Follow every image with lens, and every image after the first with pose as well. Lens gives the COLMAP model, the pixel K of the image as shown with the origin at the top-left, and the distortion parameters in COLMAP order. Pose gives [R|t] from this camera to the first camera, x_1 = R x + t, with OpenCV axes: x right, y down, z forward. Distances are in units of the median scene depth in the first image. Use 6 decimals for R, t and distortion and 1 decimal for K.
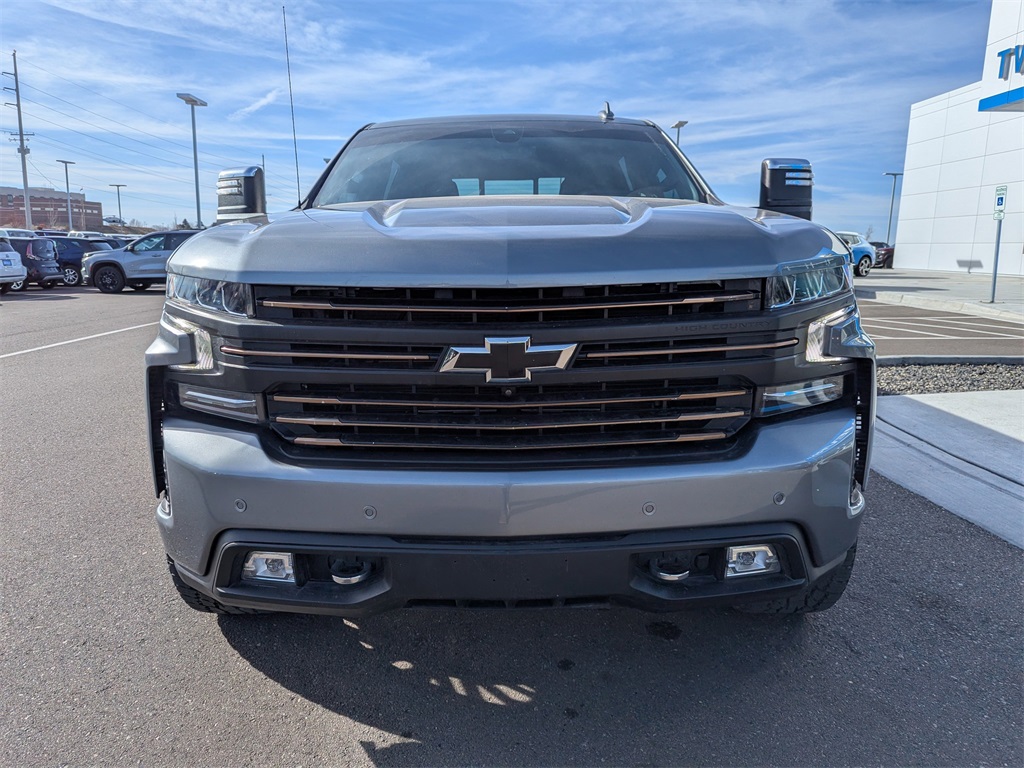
lens RADIAL K [[723.9, 0, 508.2], [0, 723.9, 382.5], [0, 0, 1]] dist [0.057203, -0.048132]
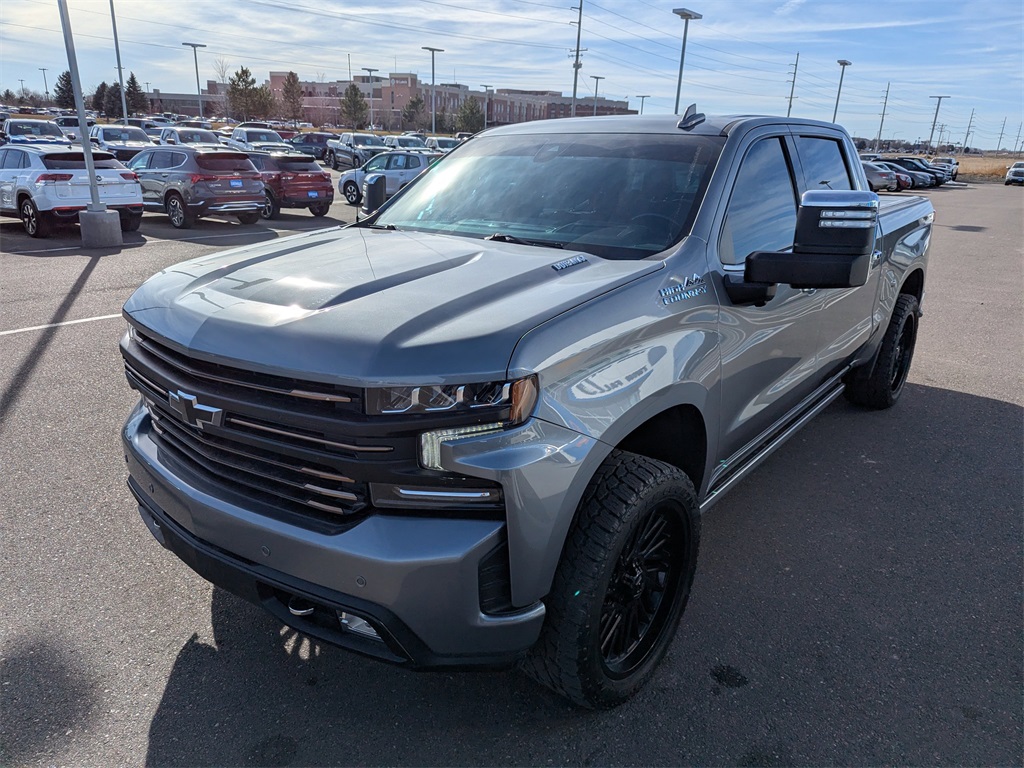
lens RADIAL K [[726.2, 0, 512.0], [0, 726.2, 384.0], [0, 0, 1]] dist [0.042028, -0.026374]
pose [[0.782111, 0.209781, -0.586766, 0.661858], [-0.134150, 0.976233, 0.170214, -0.205756], [0.608529, -0.054412, 0.791664, 0.163501]]
